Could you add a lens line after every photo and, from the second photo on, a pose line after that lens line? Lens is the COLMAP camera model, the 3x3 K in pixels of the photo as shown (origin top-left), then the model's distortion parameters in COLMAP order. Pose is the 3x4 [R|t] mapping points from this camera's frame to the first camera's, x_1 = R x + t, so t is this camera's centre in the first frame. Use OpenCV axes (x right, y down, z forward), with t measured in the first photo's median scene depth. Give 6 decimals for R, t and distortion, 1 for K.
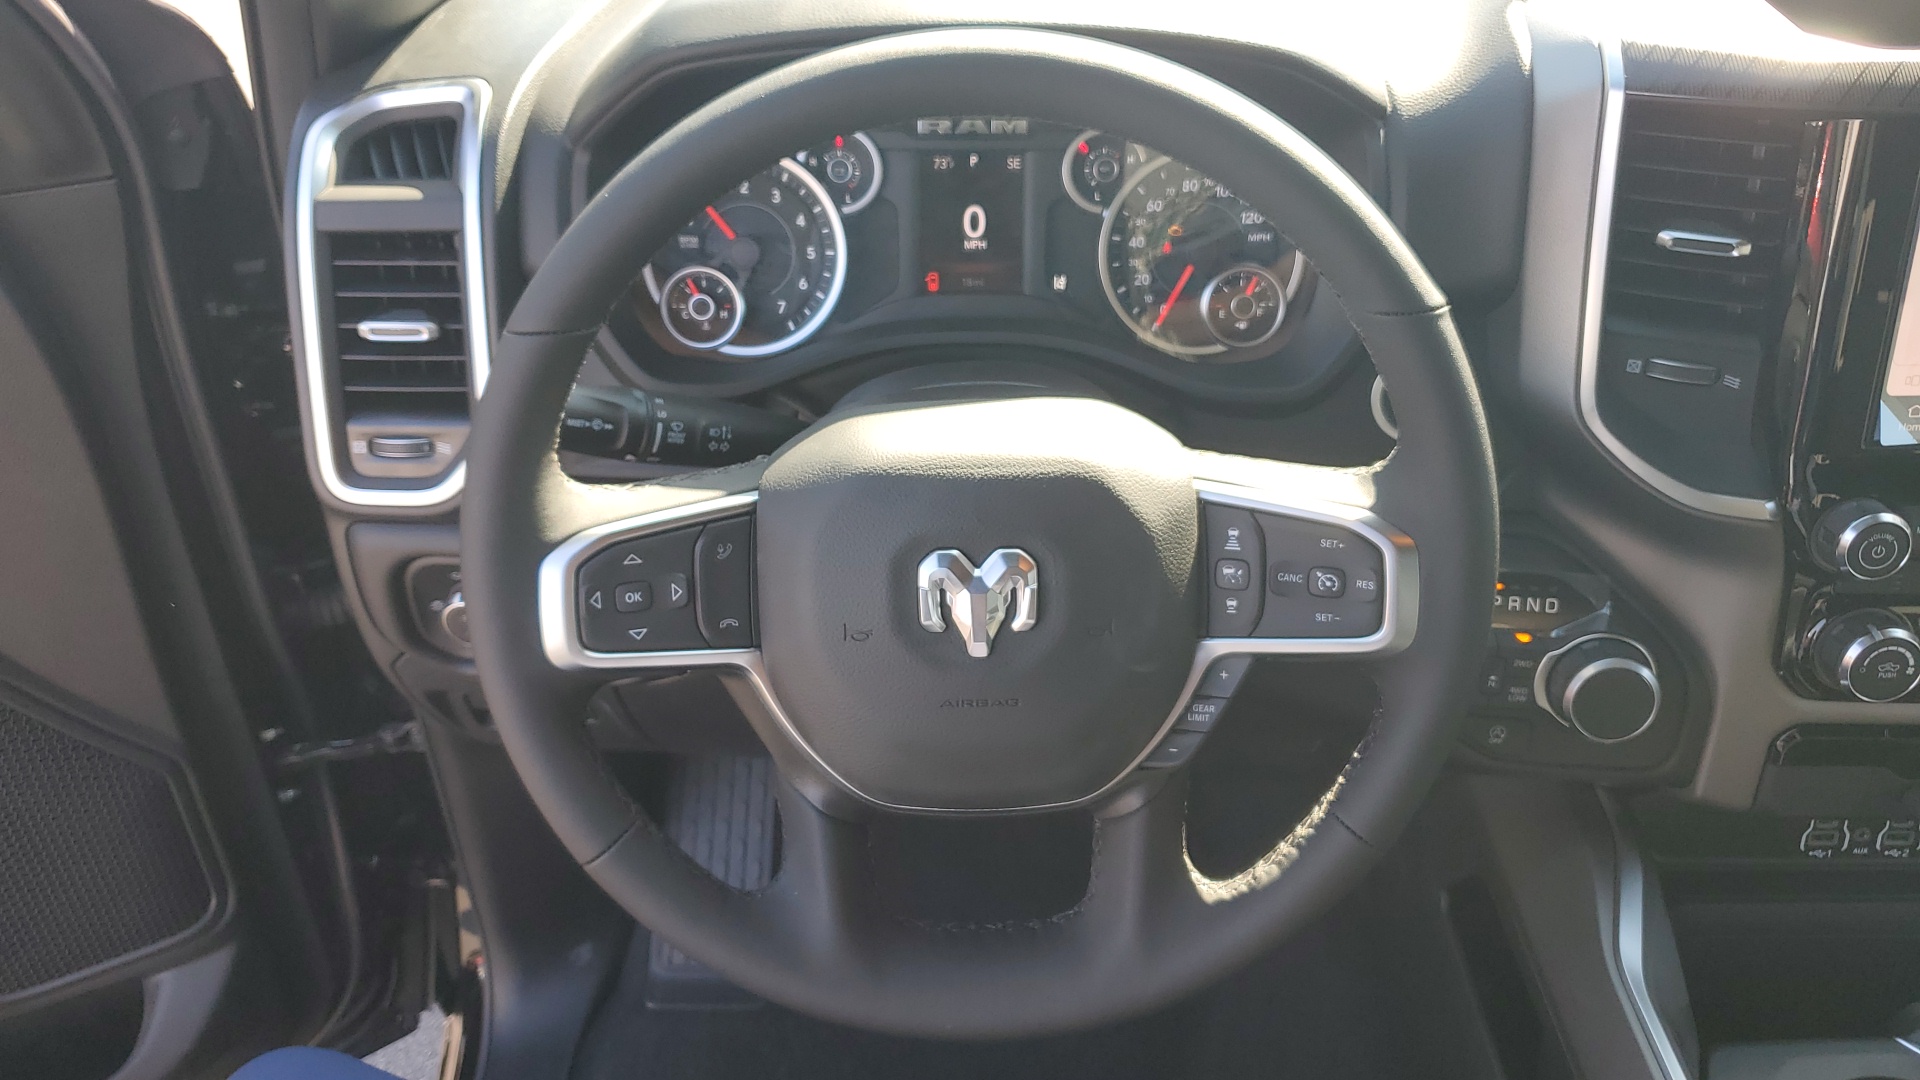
lens RADIAL K [[1520.7, 0, 960.0], [0, 1520.7, 540.0], [0, 0, 1]] dist [0.245927, -0.901723]
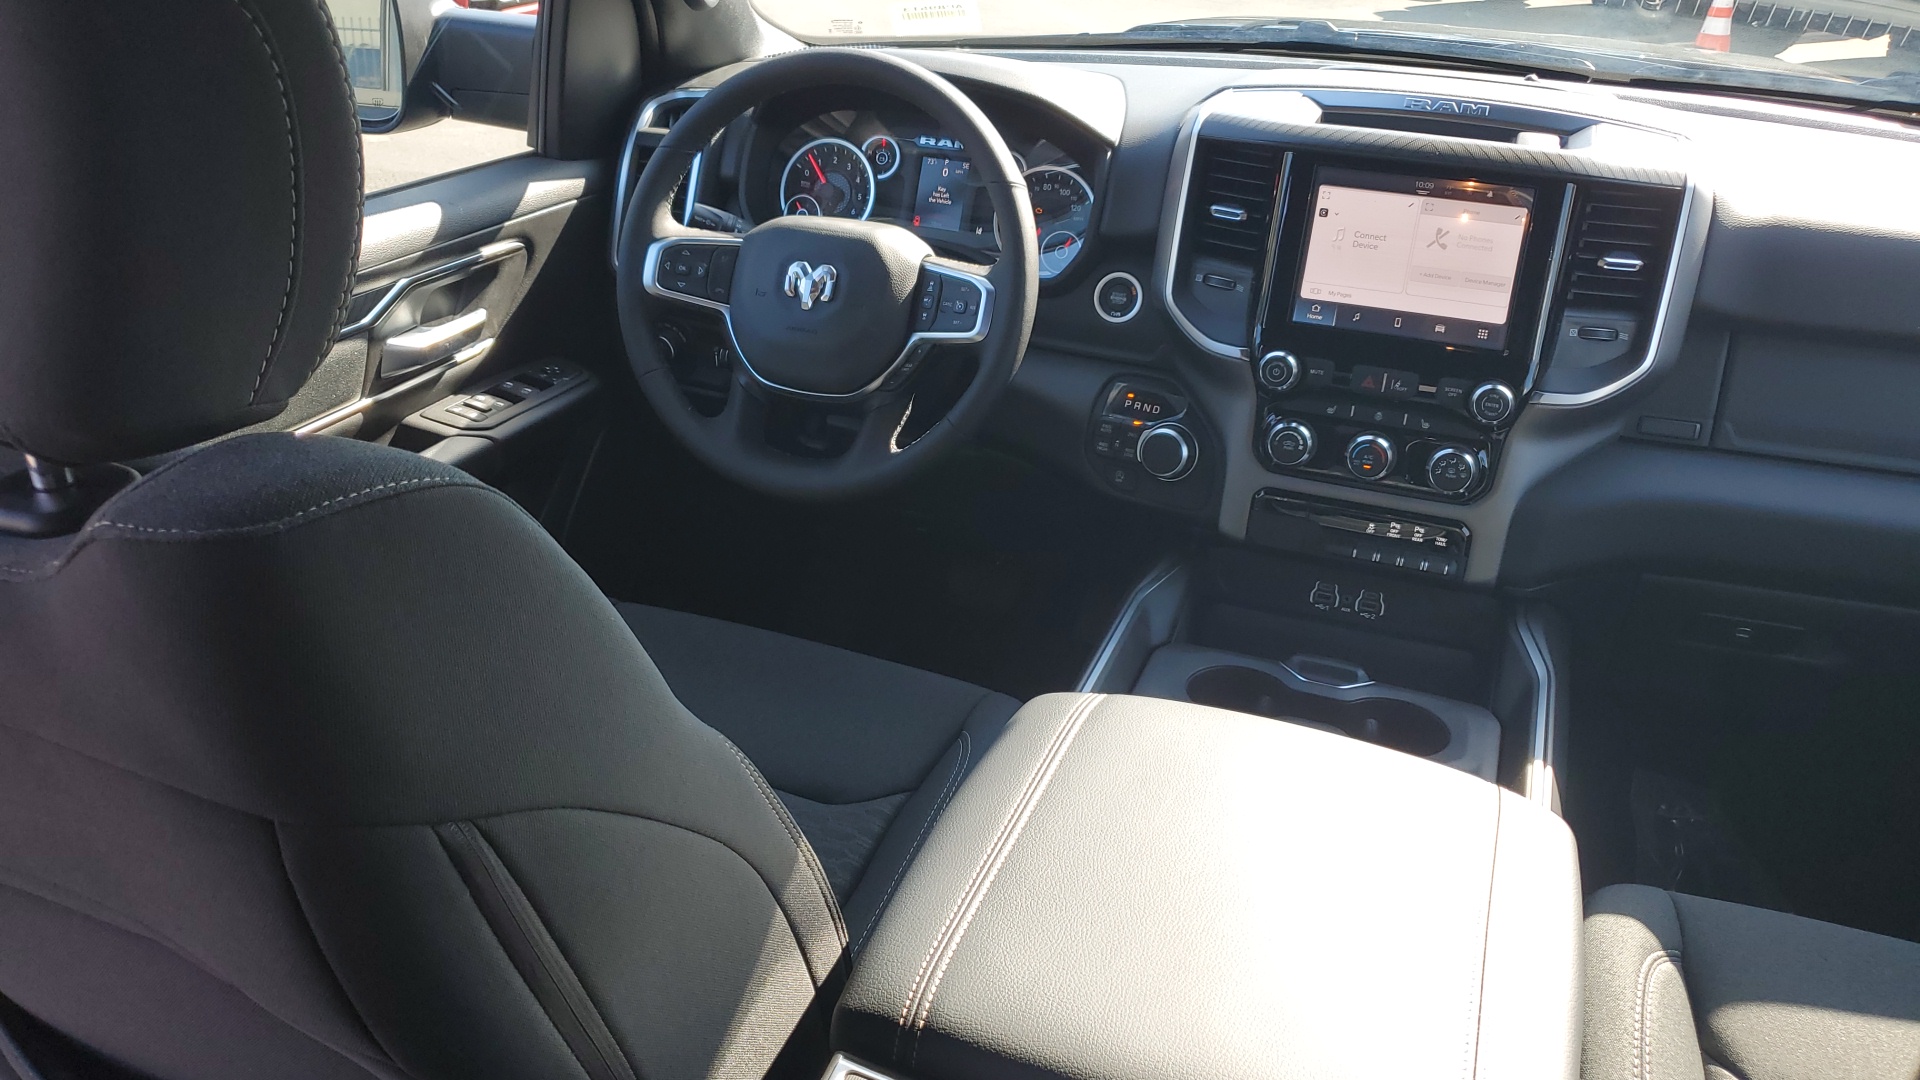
lens RADIAL K [[1520.7, 0, 960.0], [0, 1520.7, 540.0], [0, 0, 1]] dist [0.245927, -0.901723]
pose [[0.933978, 0.189816, -0.302745, 0.934462], [-0.239797, 0.961079, -0.137202, 0.630869], [0.264918, 0.200741, 0.943144, -0.982902]]
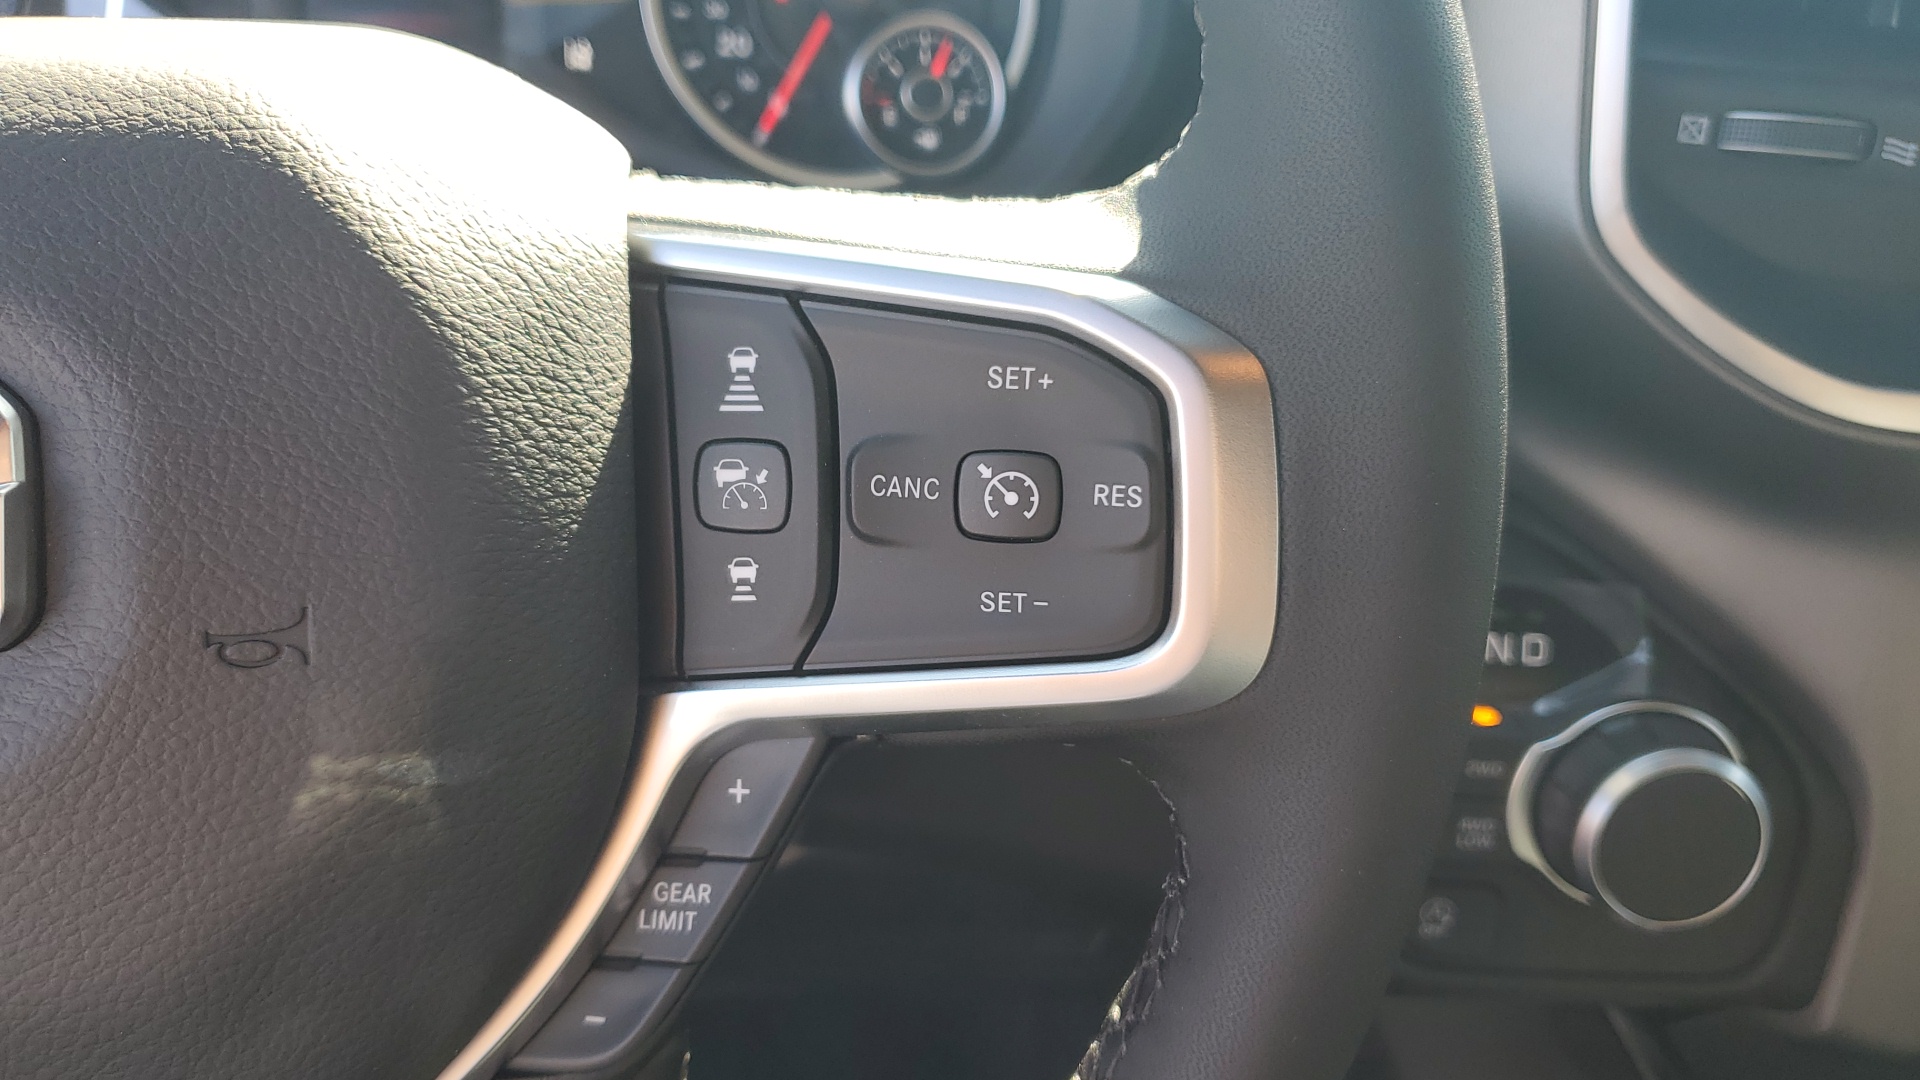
lens RADIAL K [[1537.1, 0, 960.0], [0, 1537.1, 540.0], [0, 0, 1]] dist [0.082327, -0.291268]
pose [[0.995334, -0.006294, 0.096279, 0.188104], [0.016210, 0.994595, -0.102562, 0.068042], [-0.095113, 0.103644, 0.990056, 0.645273]]
